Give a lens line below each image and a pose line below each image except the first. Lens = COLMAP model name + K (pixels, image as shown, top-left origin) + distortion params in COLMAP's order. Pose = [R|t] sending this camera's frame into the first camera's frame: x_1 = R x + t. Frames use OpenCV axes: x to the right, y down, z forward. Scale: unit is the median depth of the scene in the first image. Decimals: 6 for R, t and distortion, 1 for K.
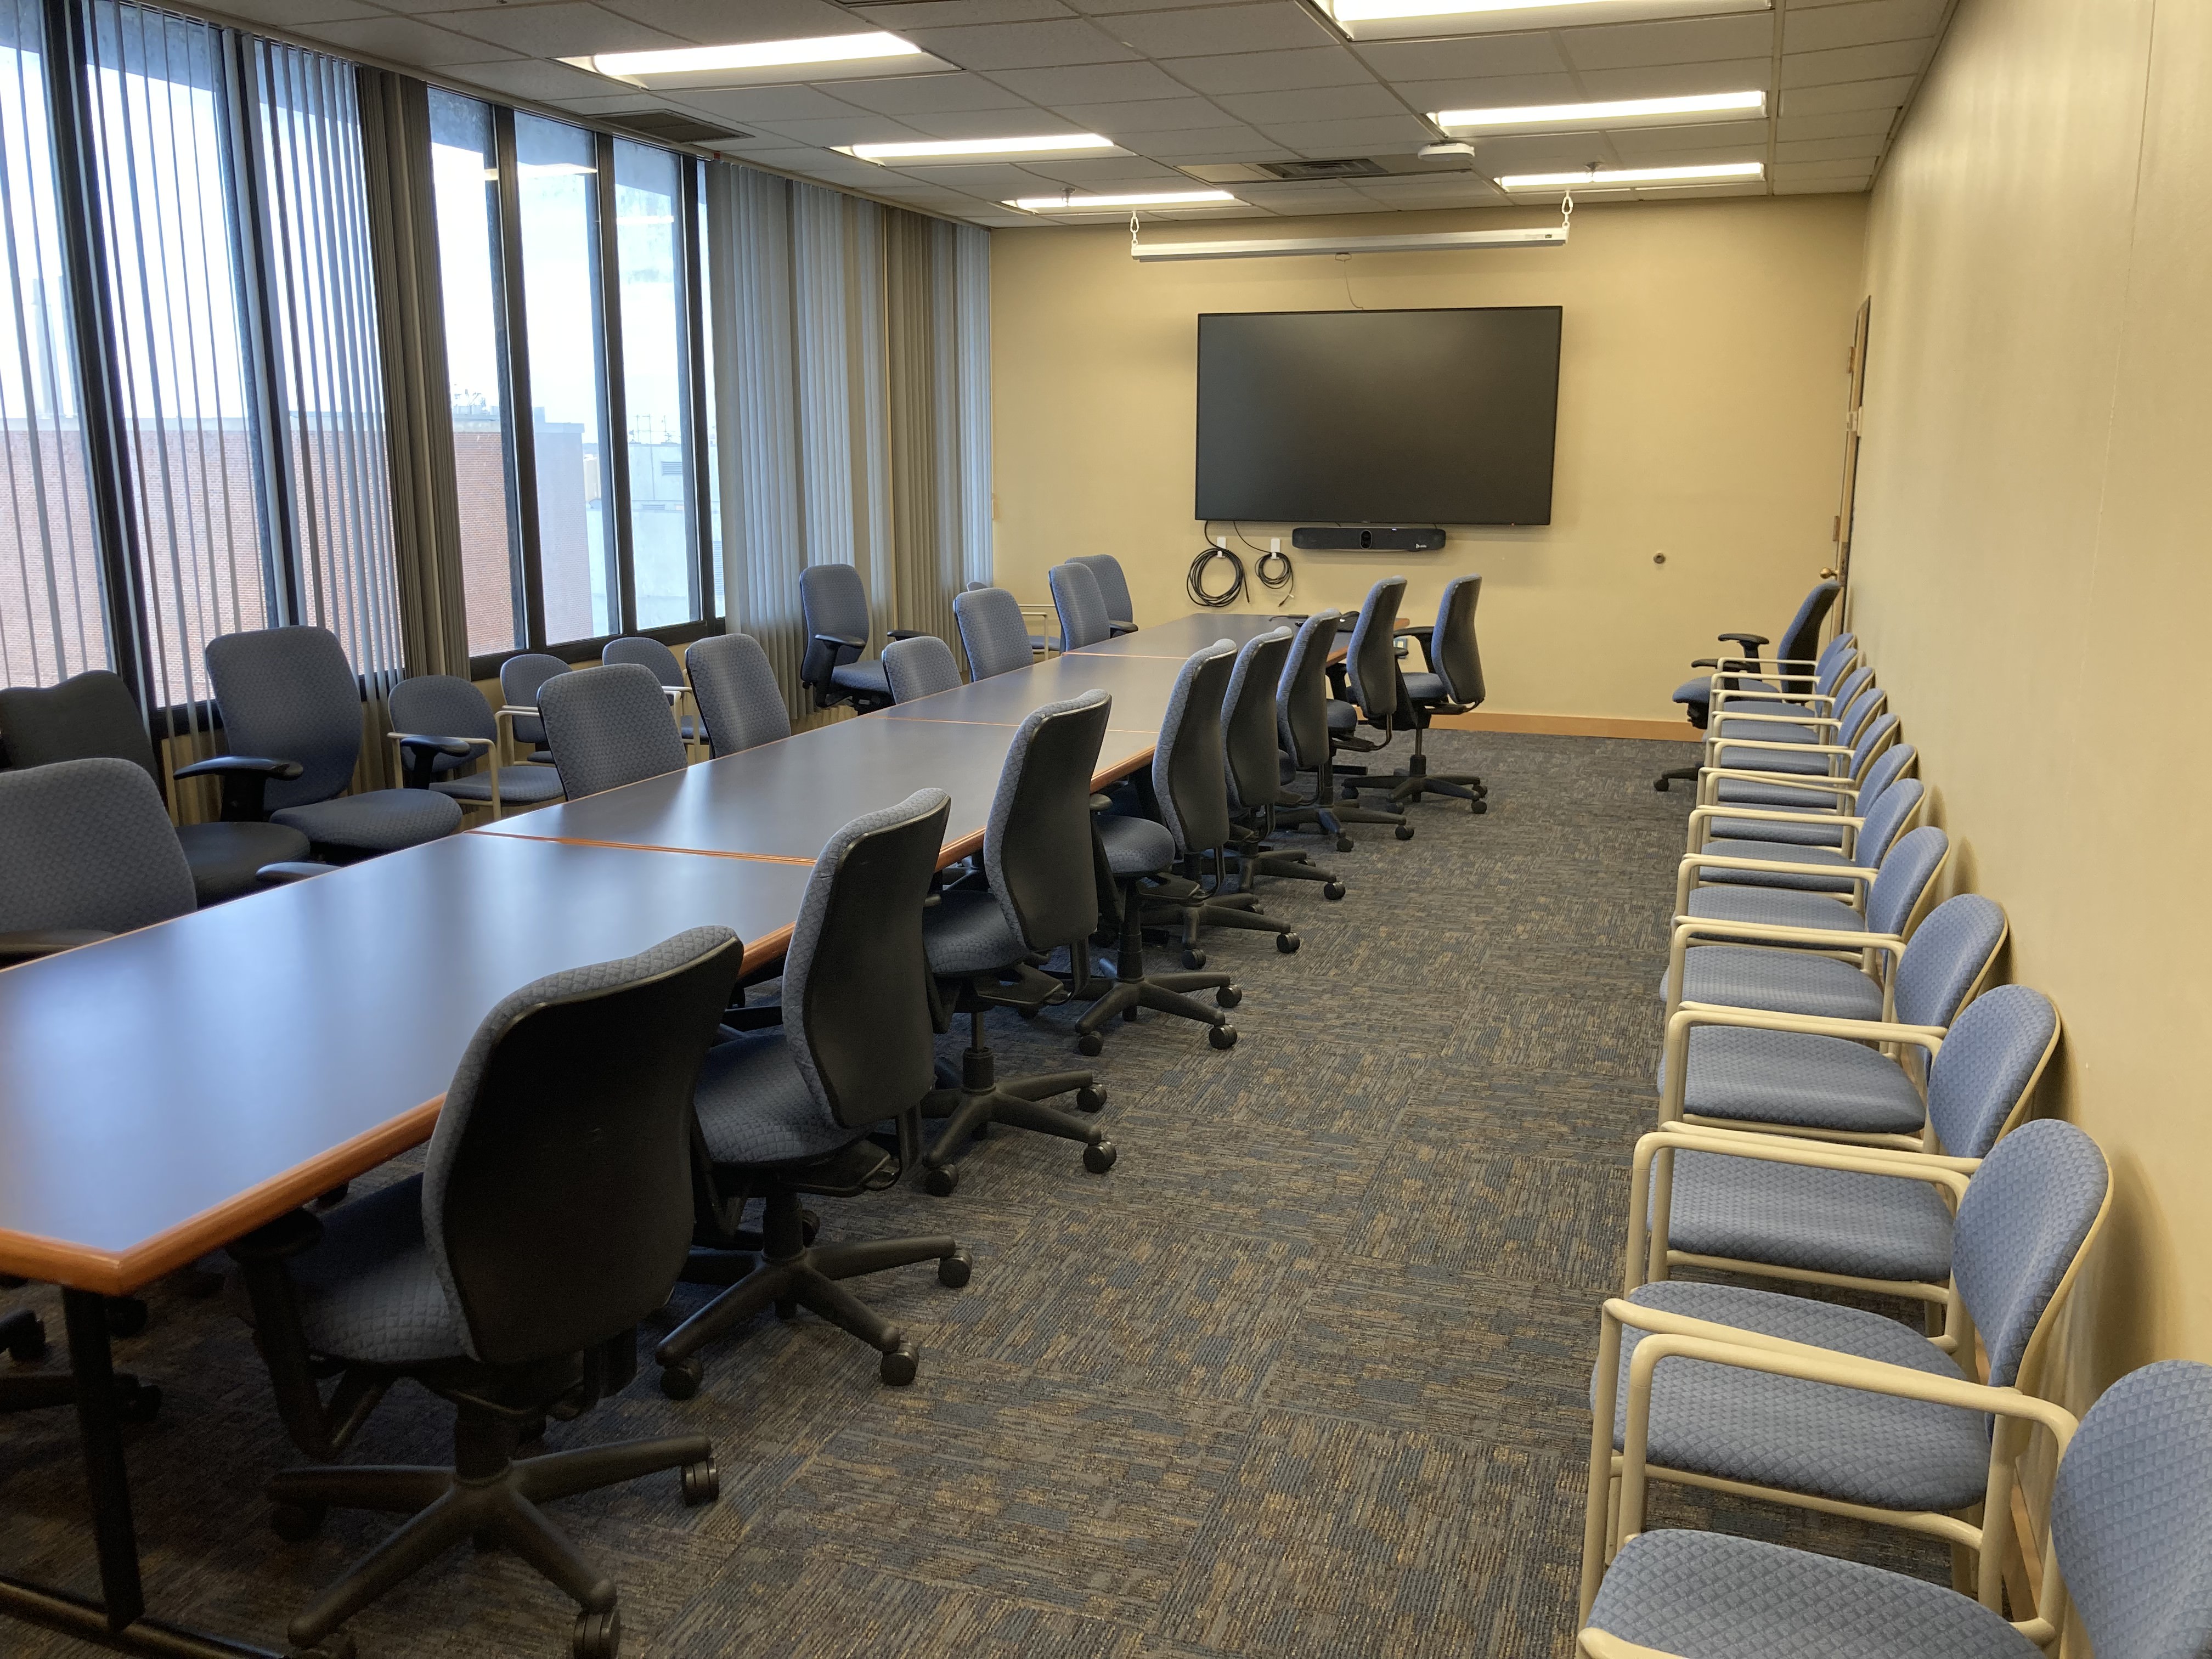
lens RADIAL K [[1792.8, 0, 1104.6], [0, 1792.8, 831.6], [0, 0, 1]] dist [0.067766, 0.012376]
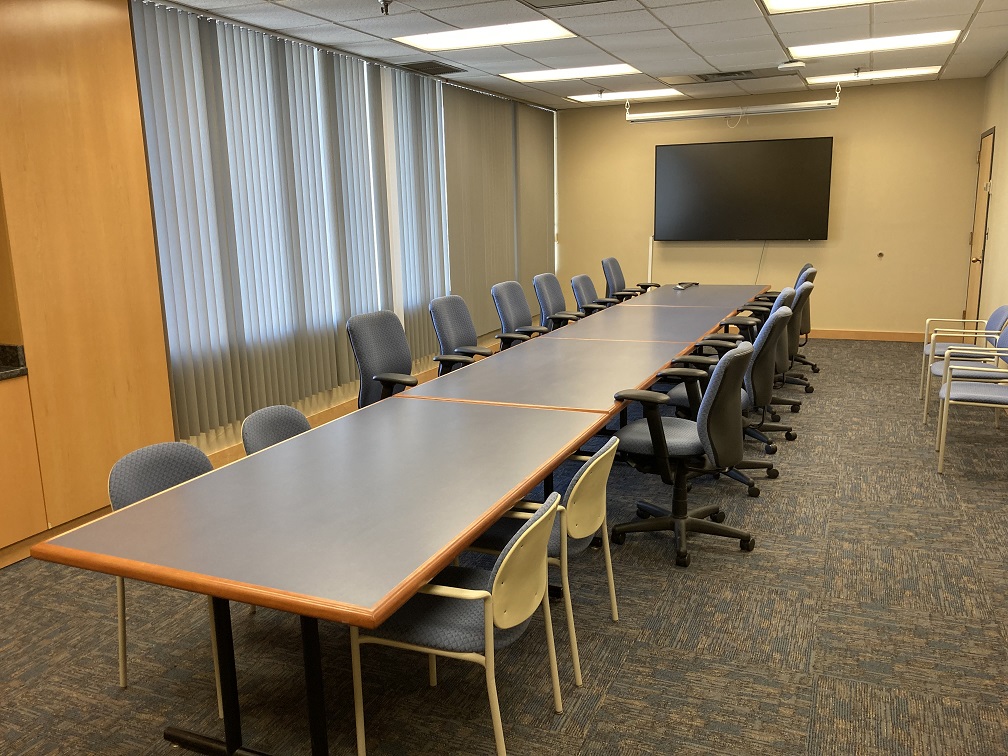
lens RADIAL K [[817.0, 0, 504.6], [0, 817.0, 377.3], [0, 0, 1]] dist [0.067766, 0.012376]
pose [[0.998944, -0.013350, -0.043956, -0.188351], [0.013146, 0.999902, -0.004914, -0.018462], [0.044017, 0.004331, 0.999021, 0.025525]]
